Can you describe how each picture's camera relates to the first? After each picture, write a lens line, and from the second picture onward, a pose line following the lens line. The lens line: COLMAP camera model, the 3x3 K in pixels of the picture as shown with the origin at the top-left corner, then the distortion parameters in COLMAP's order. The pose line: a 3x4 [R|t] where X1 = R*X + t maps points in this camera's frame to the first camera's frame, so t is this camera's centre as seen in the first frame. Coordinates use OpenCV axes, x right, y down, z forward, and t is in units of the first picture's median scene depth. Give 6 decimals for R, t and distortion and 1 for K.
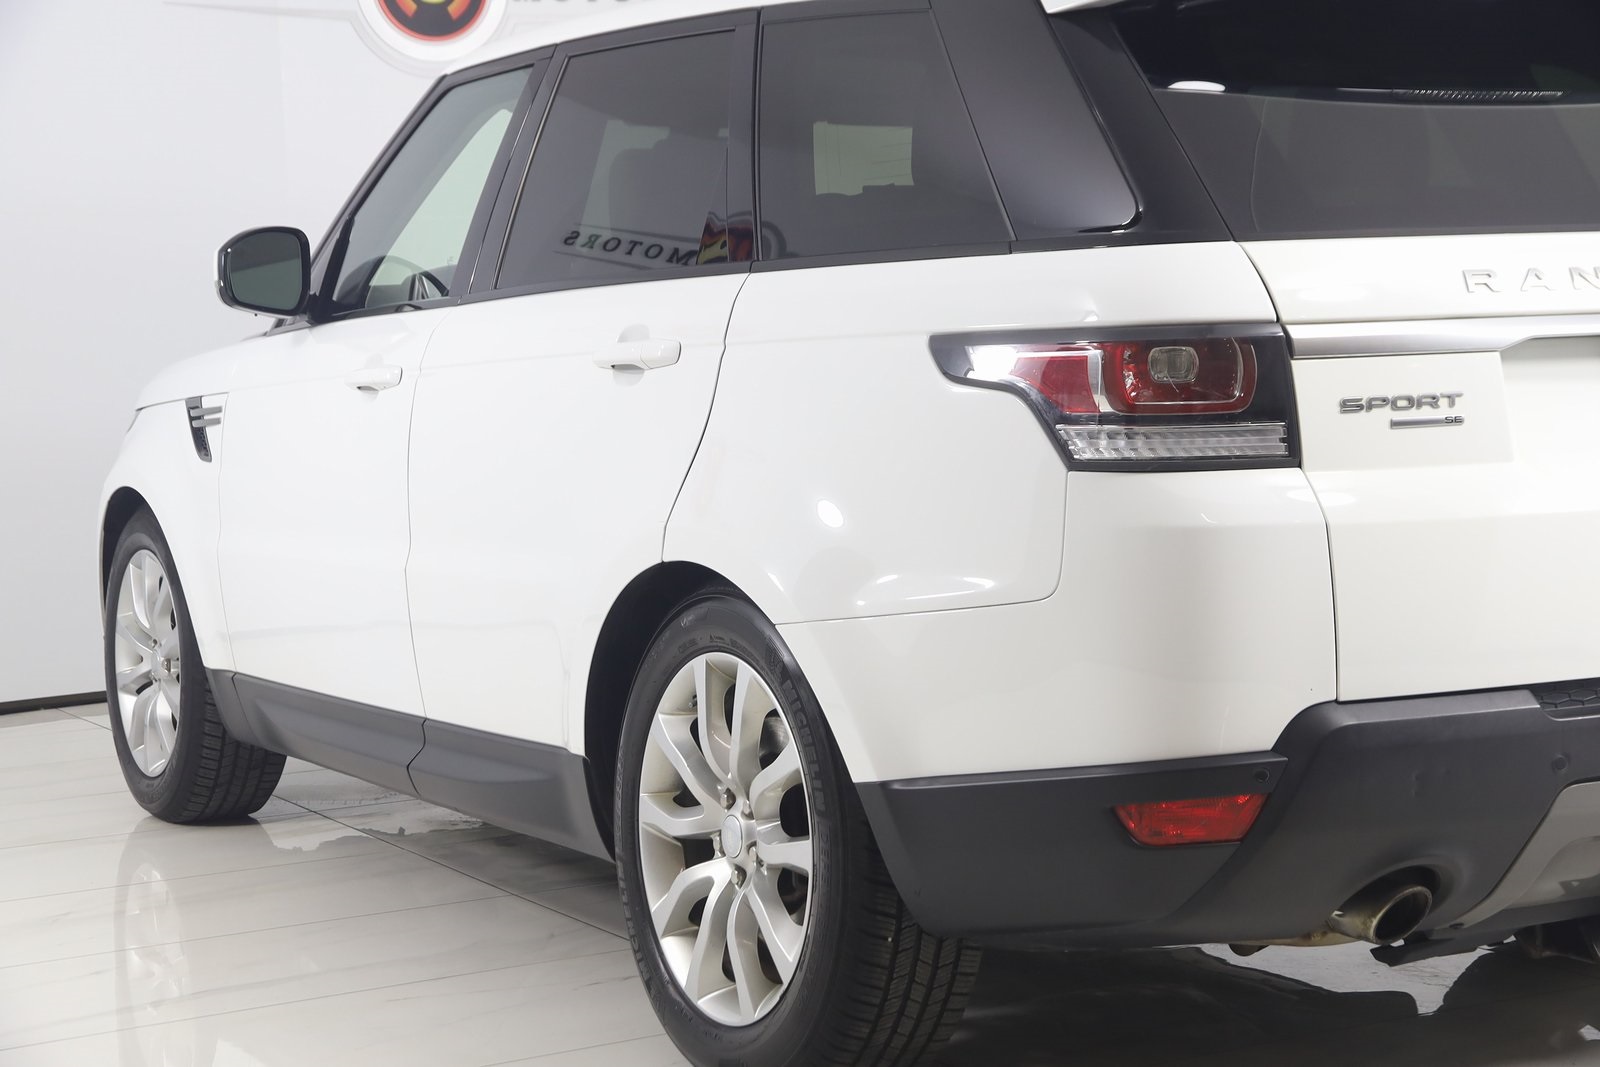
lens RADIAL K [[2441.7, 0, 822.9], [0, 2441.7, 532.2], [0, 0, 1]] dist [0.102101, 0.065908]
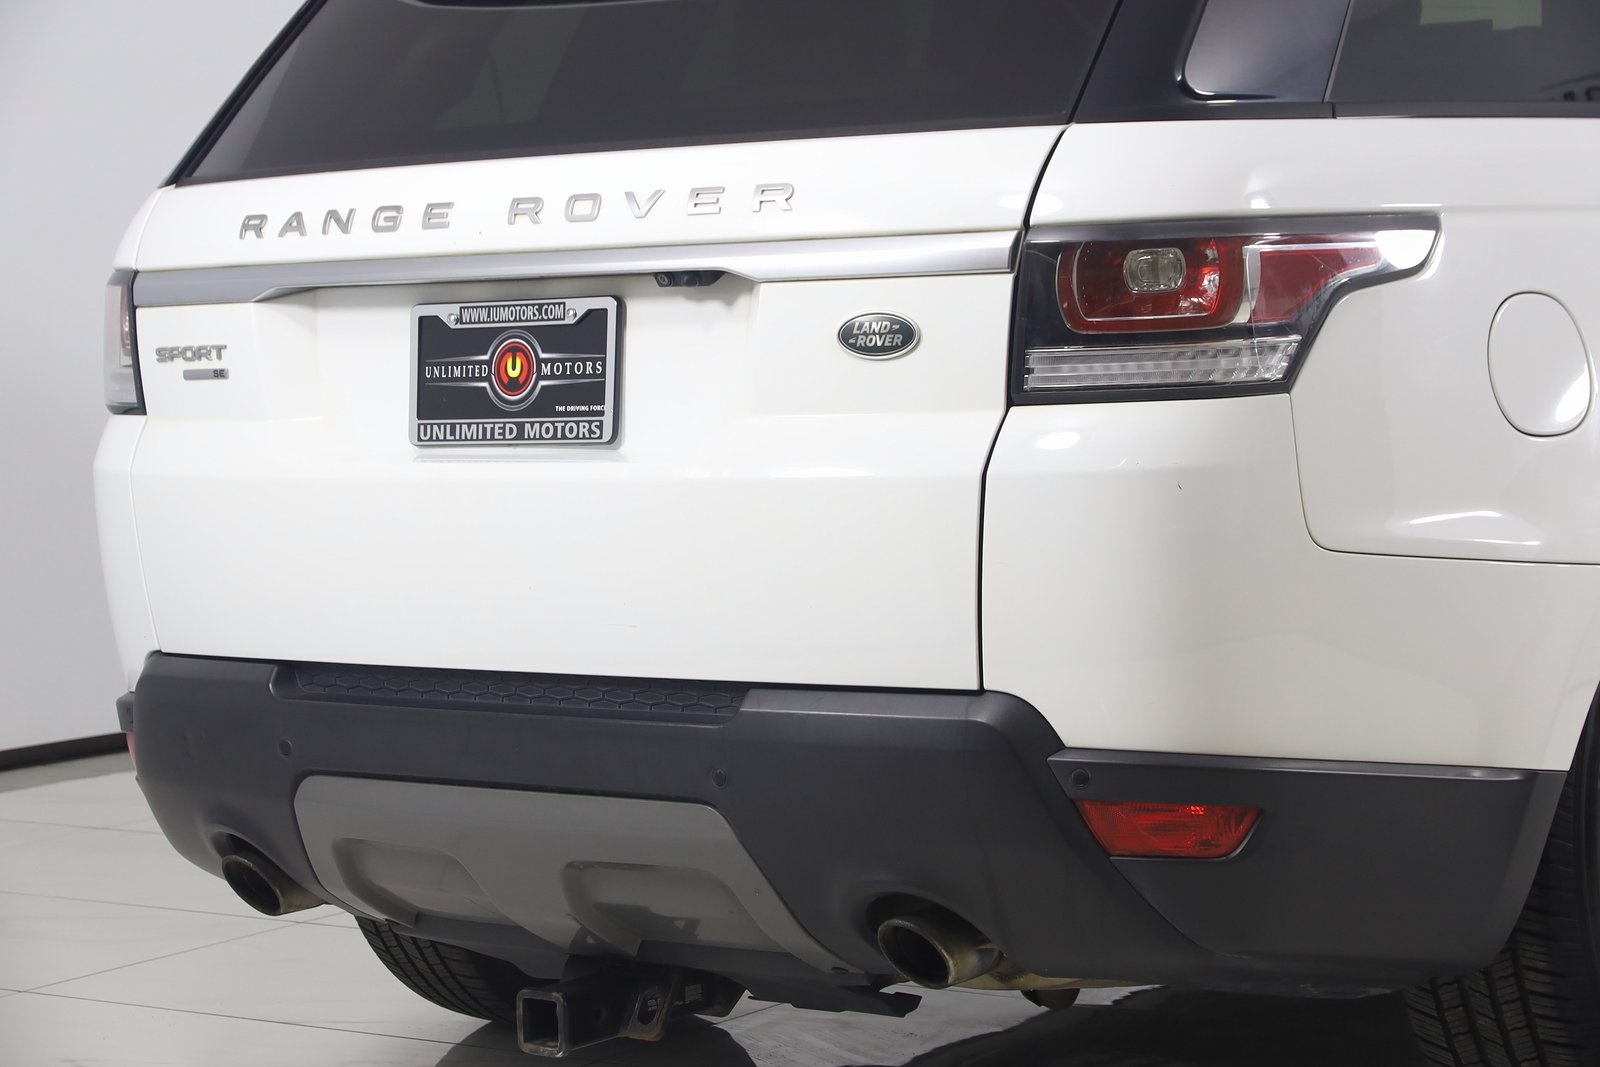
lens RADIAL K [[3580.7, 0, 800.0], [0, 3580.7, 533.5], [0, 0, 1]] dist [0.276856, -0.039319]
pose [[0.386665, 0.077580, -0.918951, 1.653376], [-0.036553, 0.996962, 0.068785, -0.088808], [0.921495, 0.006994, 0.388326, 0.663132]]
